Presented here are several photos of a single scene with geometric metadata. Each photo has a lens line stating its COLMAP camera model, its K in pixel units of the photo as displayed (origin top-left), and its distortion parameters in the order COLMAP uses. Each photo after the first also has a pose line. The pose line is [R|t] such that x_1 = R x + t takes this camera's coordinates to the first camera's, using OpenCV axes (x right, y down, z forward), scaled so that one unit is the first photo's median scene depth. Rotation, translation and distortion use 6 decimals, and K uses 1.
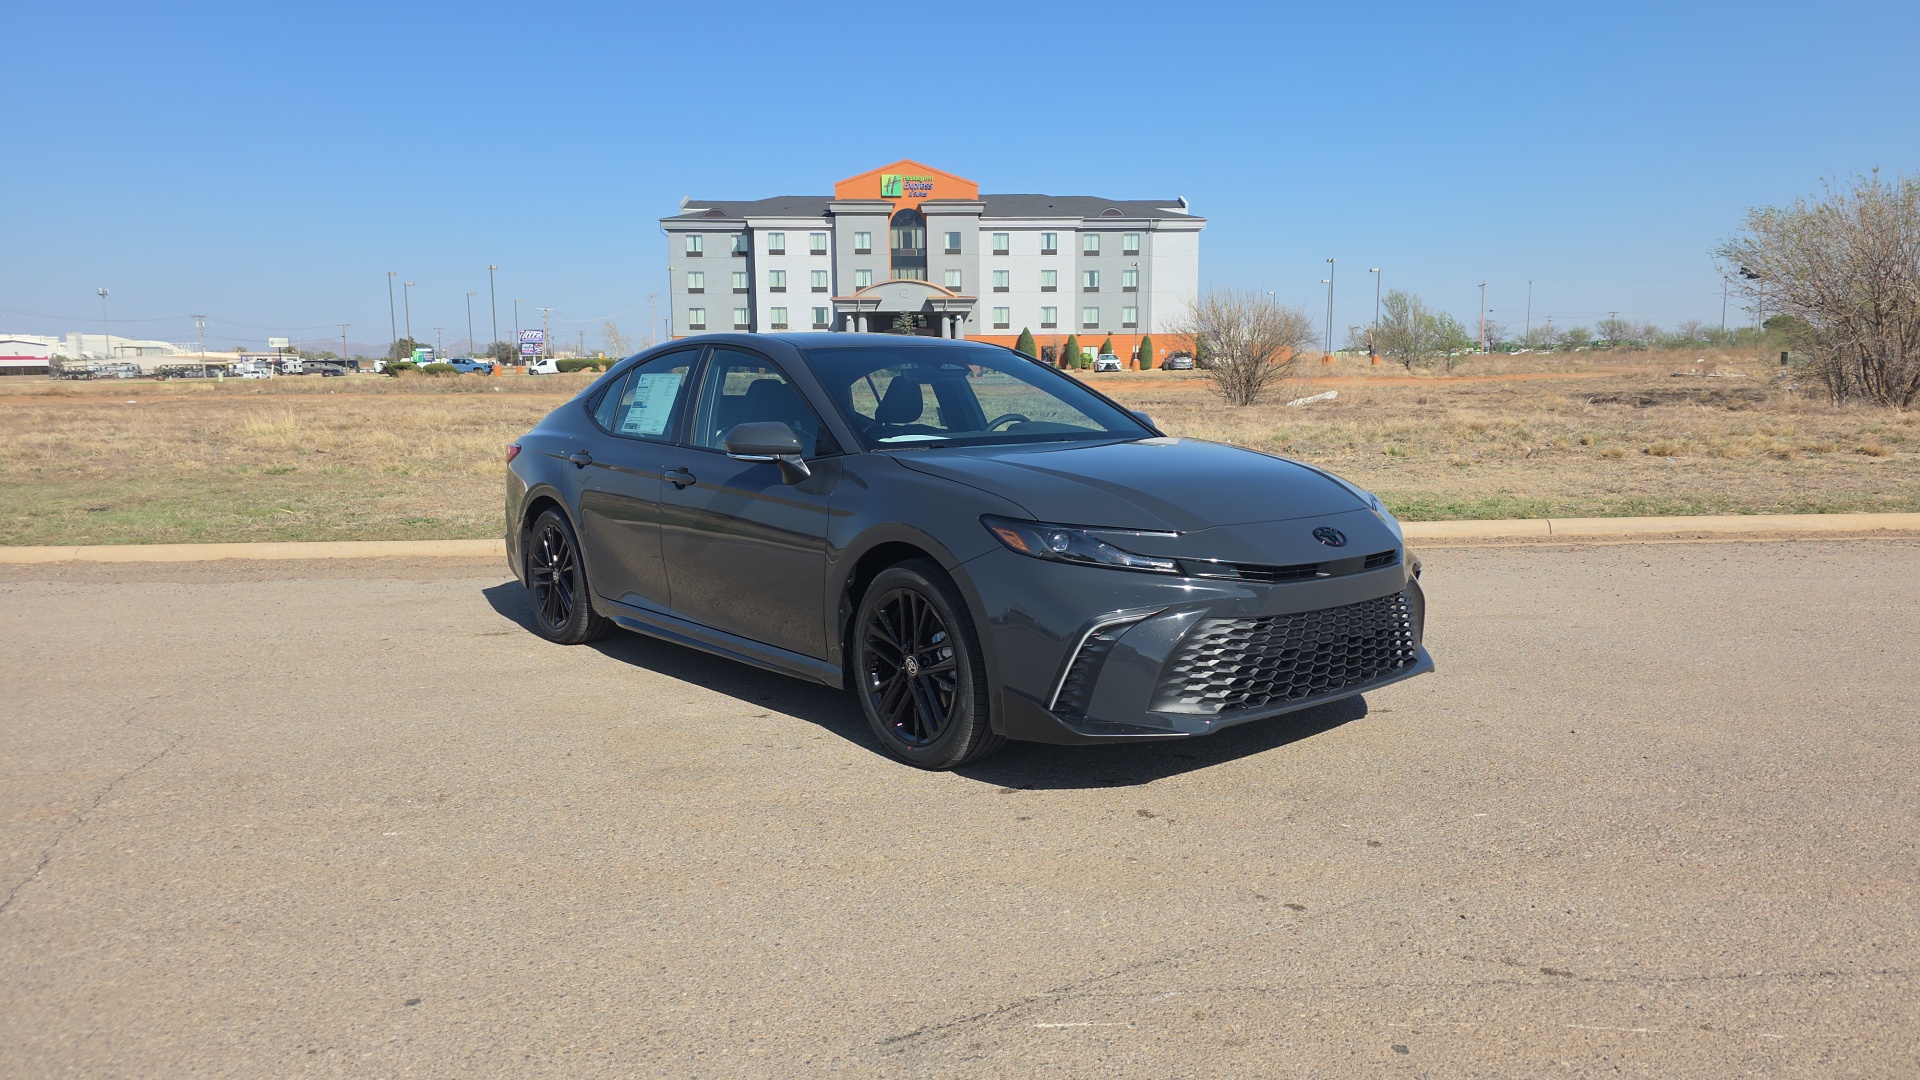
lens RADIAL K [[1366.7, 0, 1025.3], [0, 1366.7, 540.0], [0, 0, 1]] dist [0.039593, -0.057834]
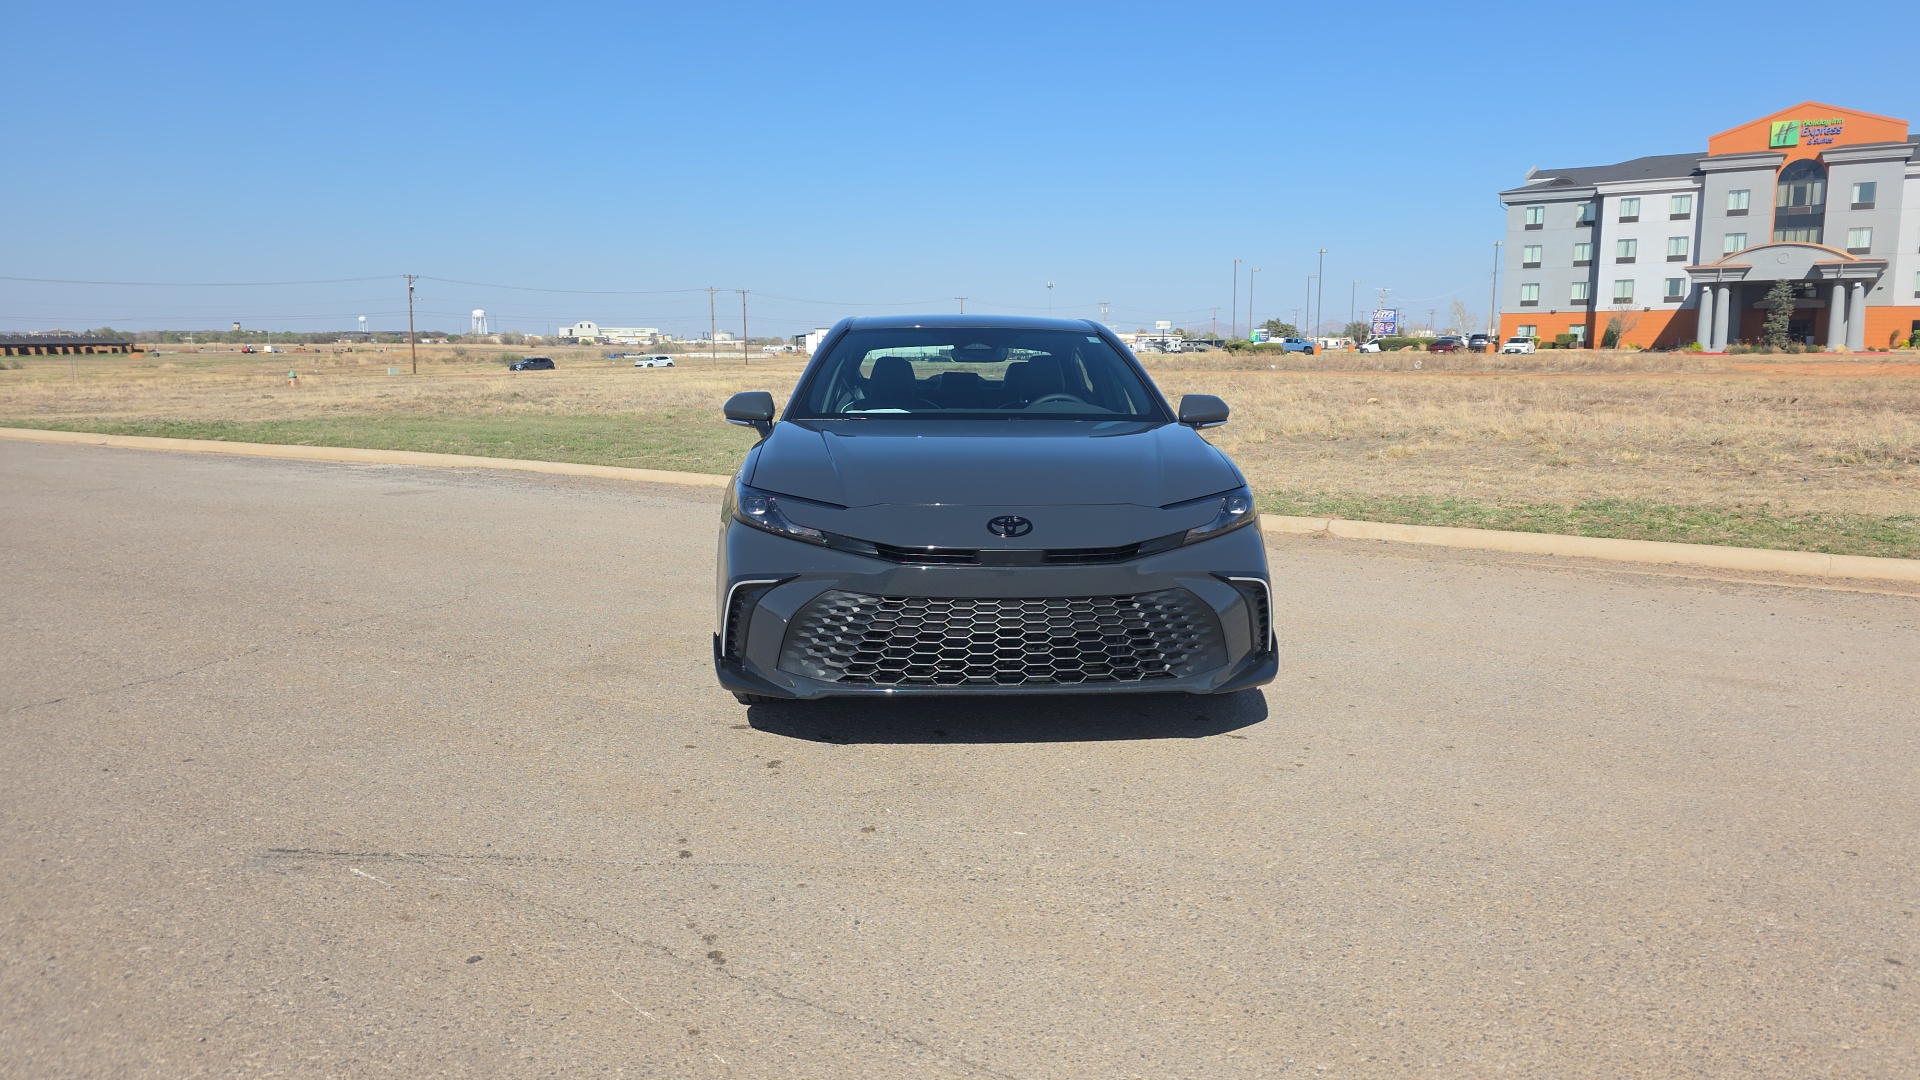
lens RADIAL K [[1366.7, 0, 1027.0], [0, 1366.7, 555.4], [0, 0, 1]] dist [0.039593, -0.057834]
pose [[0.780703, 0.095496, -0.617563, 0.265508], [-0.079067, 0.995407, 0.053970, -0.010957], [0.619880, 0.006694, 0.784668, 0.082394]]
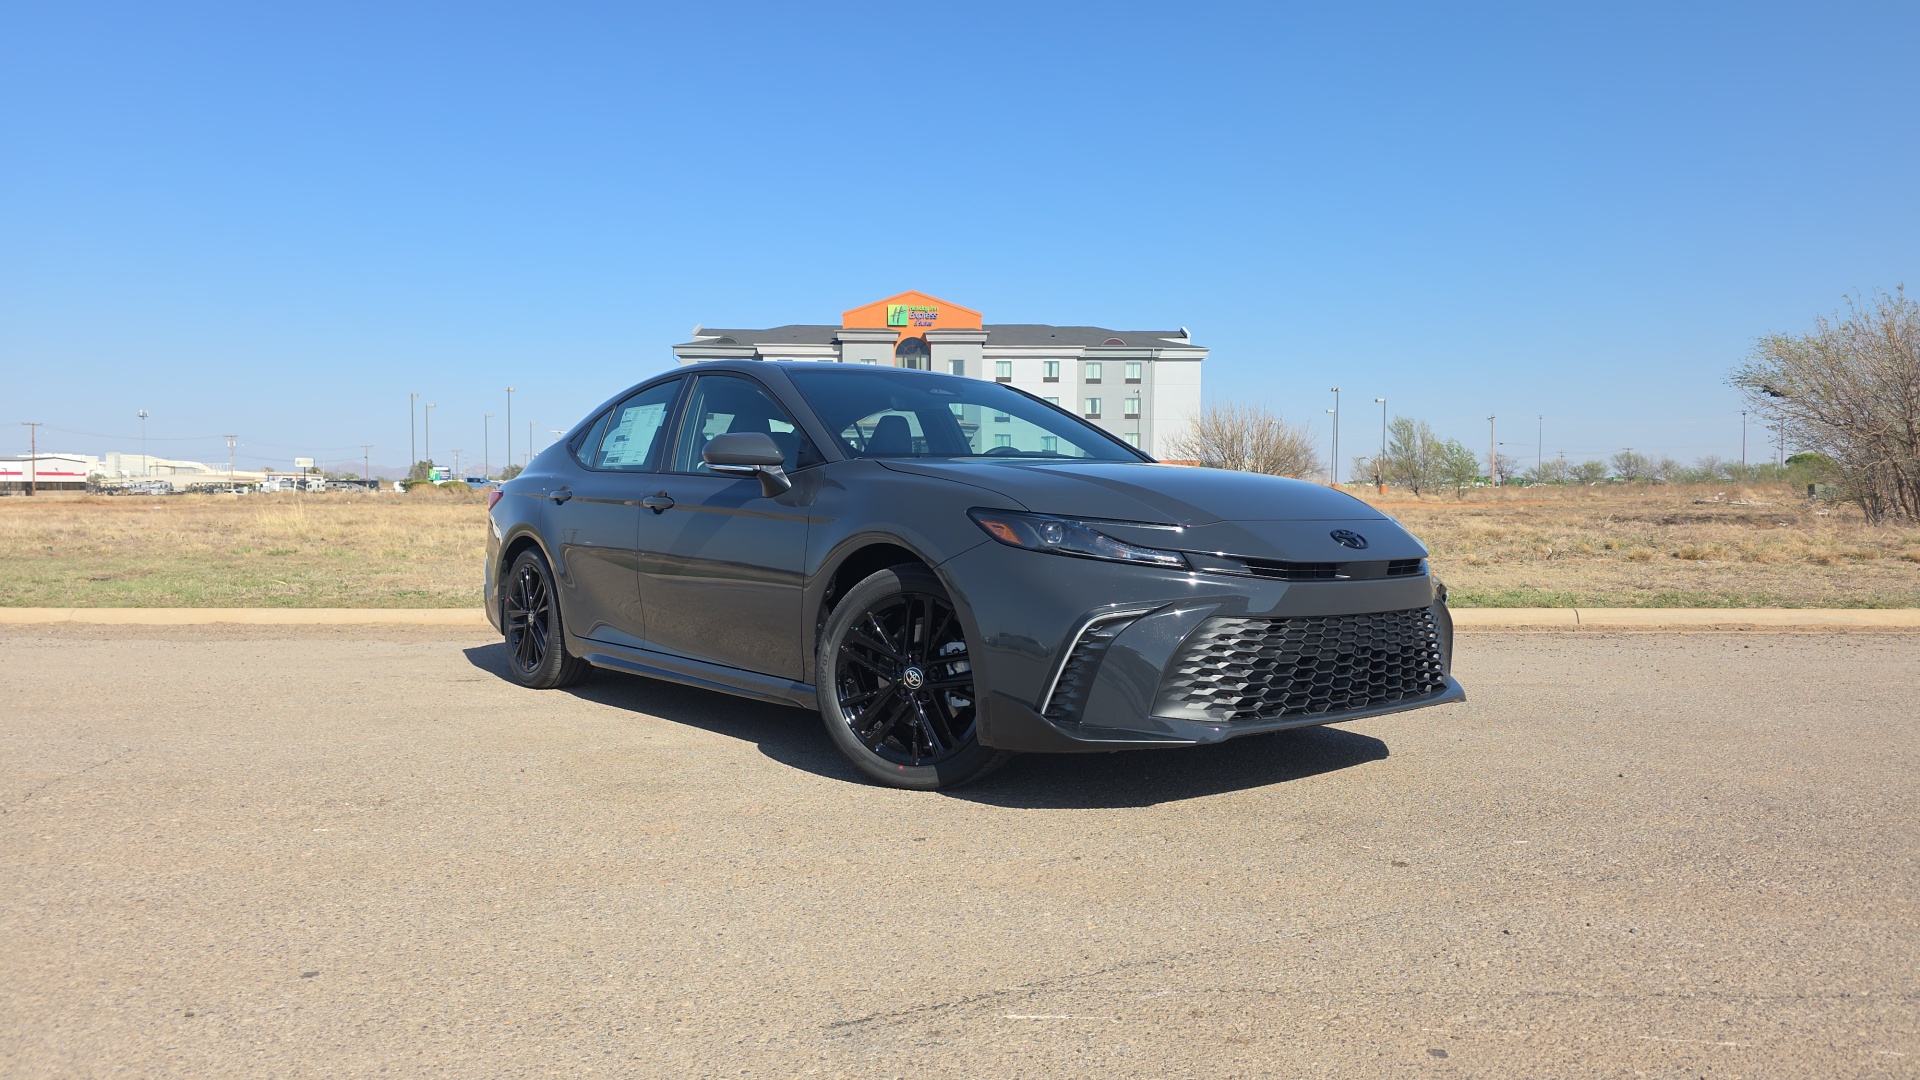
lens RADIAL K [[1366.7, 0, 947.5], [0, 1366.7, 512.8], [0, 0, 1]] dist [0.039593, -0.057834]
pose [[0.998205, 0.008732, -0.059256, 0.004078], [-0.015832, 0.992595, -0.120436, 0.030600], [0.057765, 0.121158, 0.990951, 0.022332]]
